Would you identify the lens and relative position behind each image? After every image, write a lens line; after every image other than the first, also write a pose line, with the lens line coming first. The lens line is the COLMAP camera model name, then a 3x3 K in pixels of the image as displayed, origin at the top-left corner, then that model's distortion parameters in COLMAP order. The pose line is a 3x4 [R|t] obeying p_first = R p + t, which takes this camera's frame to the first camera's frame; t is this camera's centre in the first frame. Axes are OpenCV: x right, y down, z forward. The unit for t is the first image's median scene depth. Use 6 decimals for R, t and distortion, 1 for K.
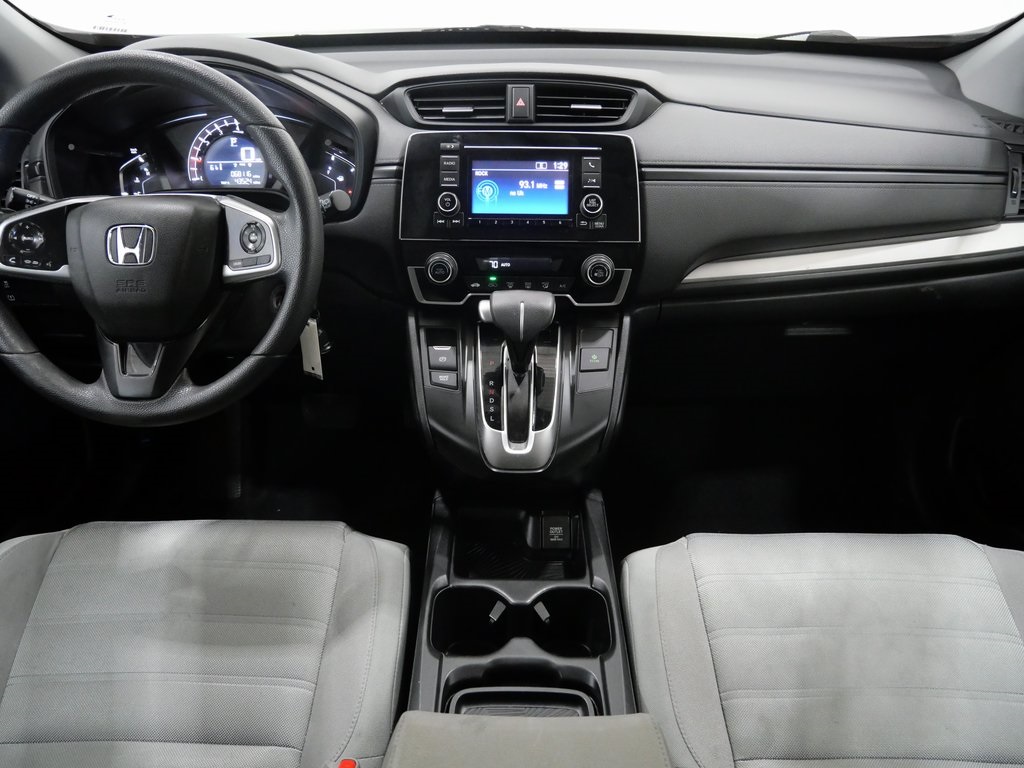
lens RADIAL K [[723.6, 0, 512.0], [0, 723.6, 384.0], [0, 0, 1]] dist [-0.025999, 0.006965]
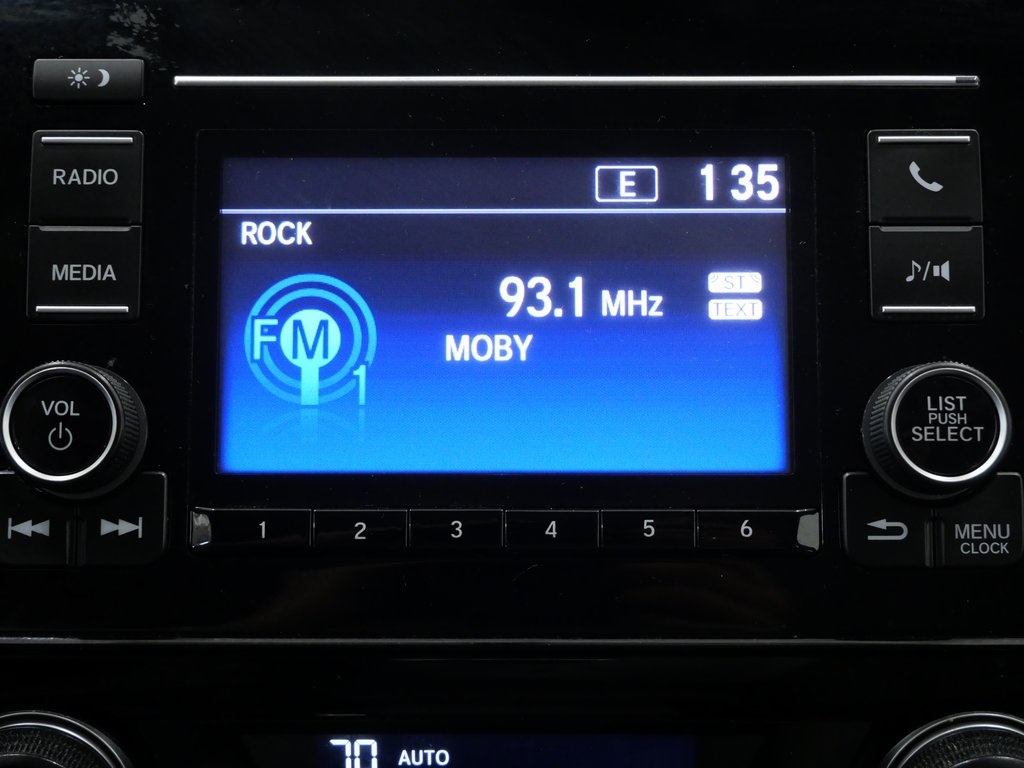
lens RADIAL K [[1728.3, 0, 516.0], [0, 1728.3, 384.4], [0, 0, 1]] dist [0.044227, -0.030012]
pose [[0.999926, -0.011433, 0.004250, 0.012232], [0.011689, 0.997760, -0.065860, -0.228998], [-0.003488, 0.065905, 0.997820, 0.596119]]
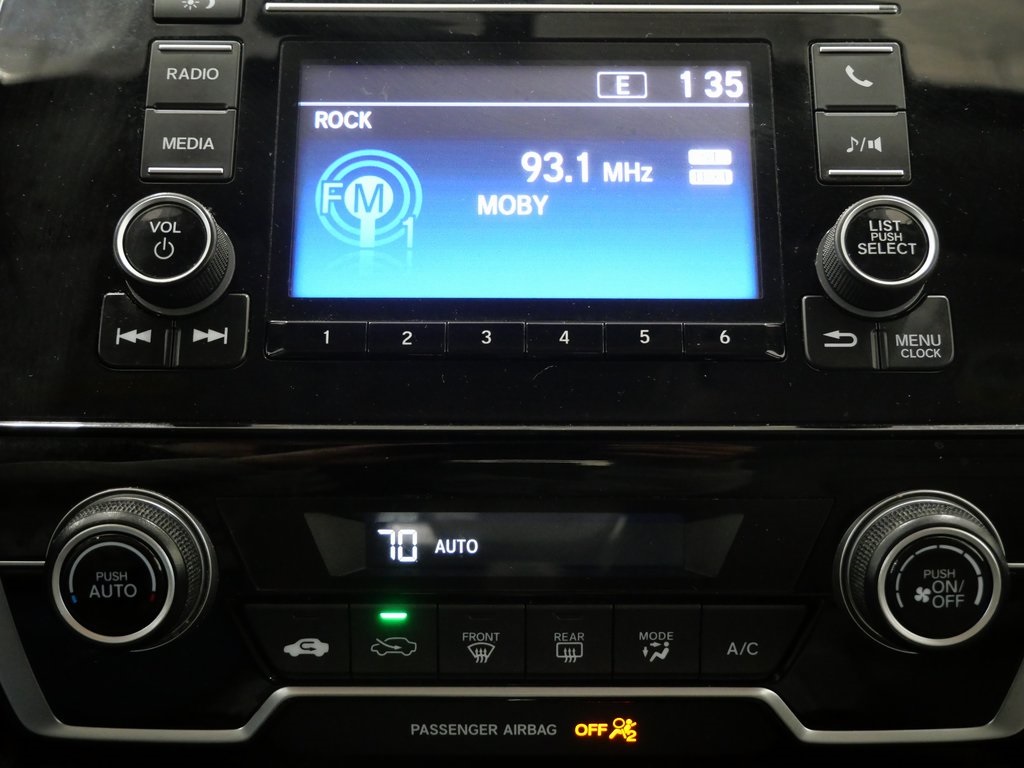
lens RADIAL K [[1365.0, 0, 522.6], [0, 1365.0, 383.5], [0, 0, 1]] dist [0.027069, 0.046575]
pose [[0.999873, -0.007678, 0.013946, 0.004612], [0.010898, 0.968697, -0.248008, -0.115812], [-0.011605, 0.248128, 0.968658, 0.628592]]
